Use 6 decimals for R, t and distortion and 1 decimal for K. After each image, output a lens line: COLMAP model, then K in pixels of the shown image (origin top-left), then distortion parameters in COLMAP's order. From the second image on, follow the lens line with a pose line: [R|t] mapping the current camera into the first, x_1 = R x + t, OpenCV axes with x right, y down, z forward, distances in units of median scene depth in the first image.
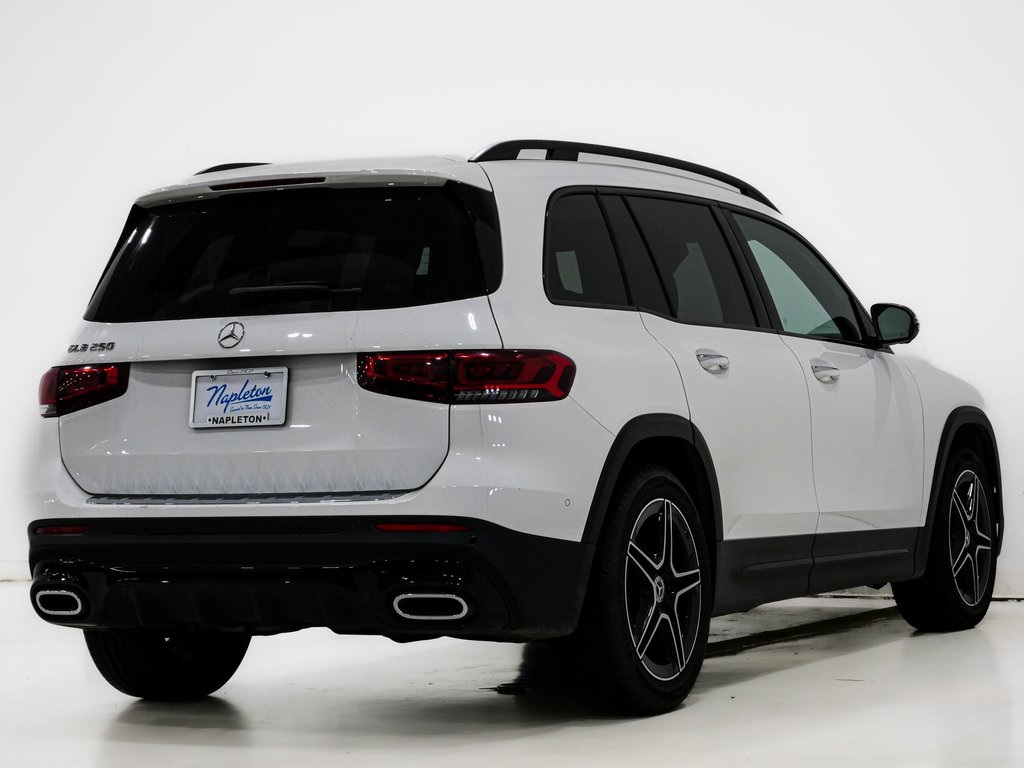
lens RADIAL K [[2578.7, 0, 510.3], [0, 2578.7, 382.5], [0, 0, 1]] dist [0.104013, 0.000000]
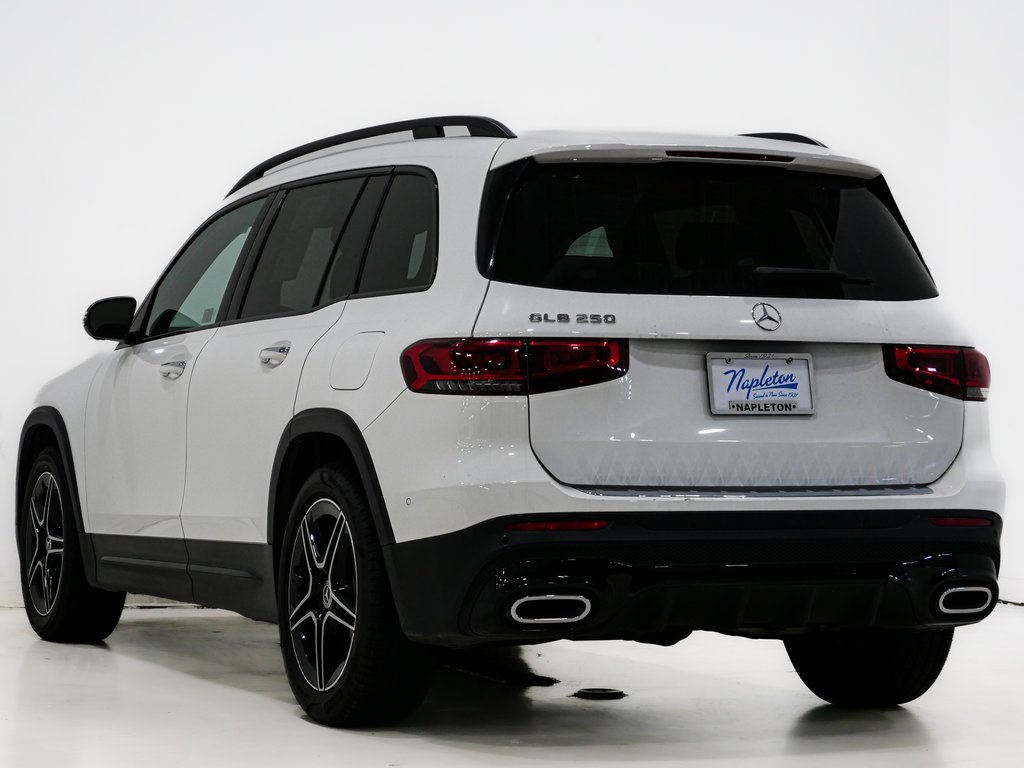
lens RADIAL K [[2709.4, 0, 514.2], [0, 2709.4, 382.8], [0, 0, 1]] dist [0.136630, 0.000000]
pose [[0.614353, 0.040287, 0.788002, -0.931332], [-0.035616, 0.999094, -0.023311, 0.031541], [-0.788227, -0.013744, 0.615231, 0.462237]]
